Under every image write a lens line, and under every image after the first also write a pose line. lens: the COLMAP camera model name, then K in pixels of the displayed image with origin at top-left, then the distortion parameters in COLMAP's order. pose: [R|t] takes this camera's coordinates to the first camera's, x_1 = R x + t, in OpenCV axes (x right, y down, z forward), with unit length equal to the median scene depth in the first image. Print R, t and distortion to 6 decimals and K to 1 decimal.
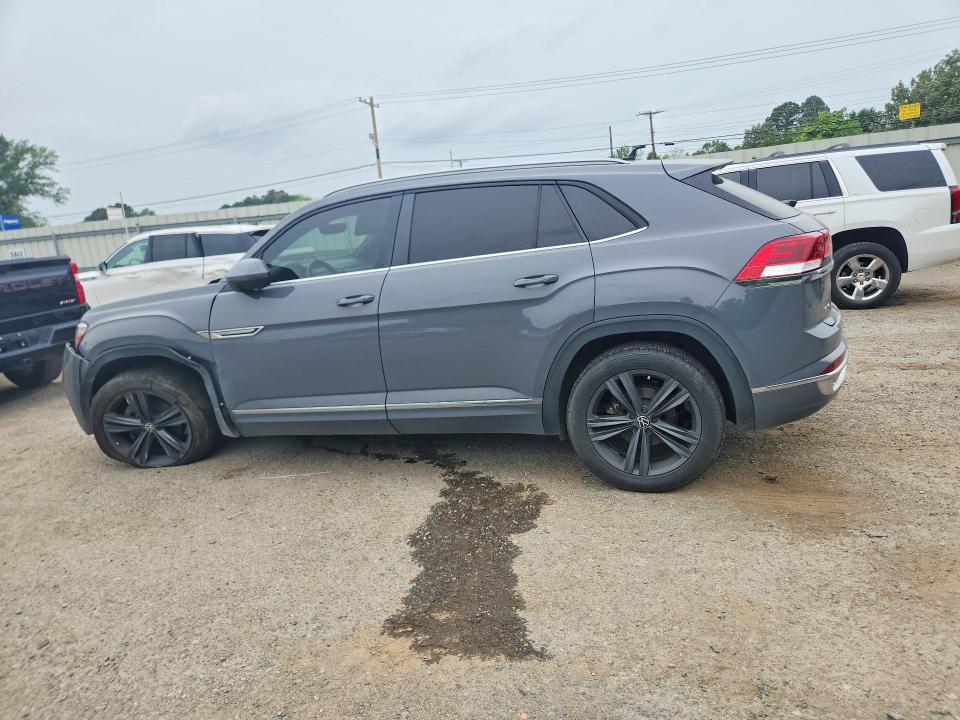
lens RADIAL K [[702.6, 0, 480.0], [0, 702.6, 360.0], [0, 0, 1]] dist [0.089685, -0.073406]
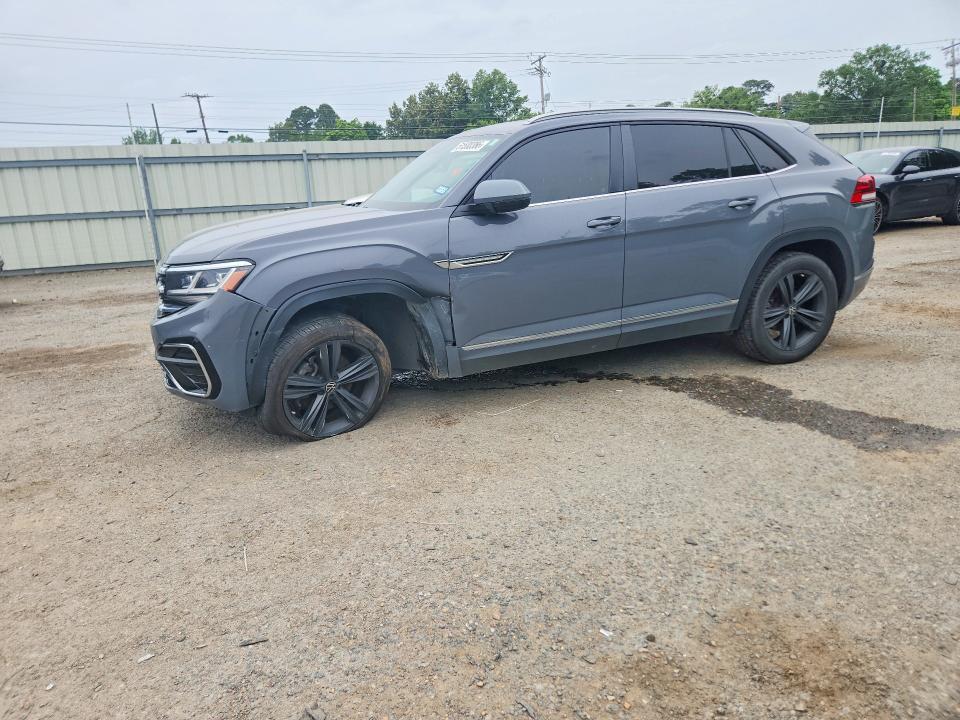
lens RADIAL K [[702.6, 0, 480.0], [0, 702.6, 360.0], [0, 0, 1]] dist [0.089685, -0.073406]
pose [[0.747871, -0.106106, 0.655309, -0.945787], [0.107724, 0.993457, 0.037919, 0.055916], [-0.655045, 0.042234, 0.754408, 0.301181]]
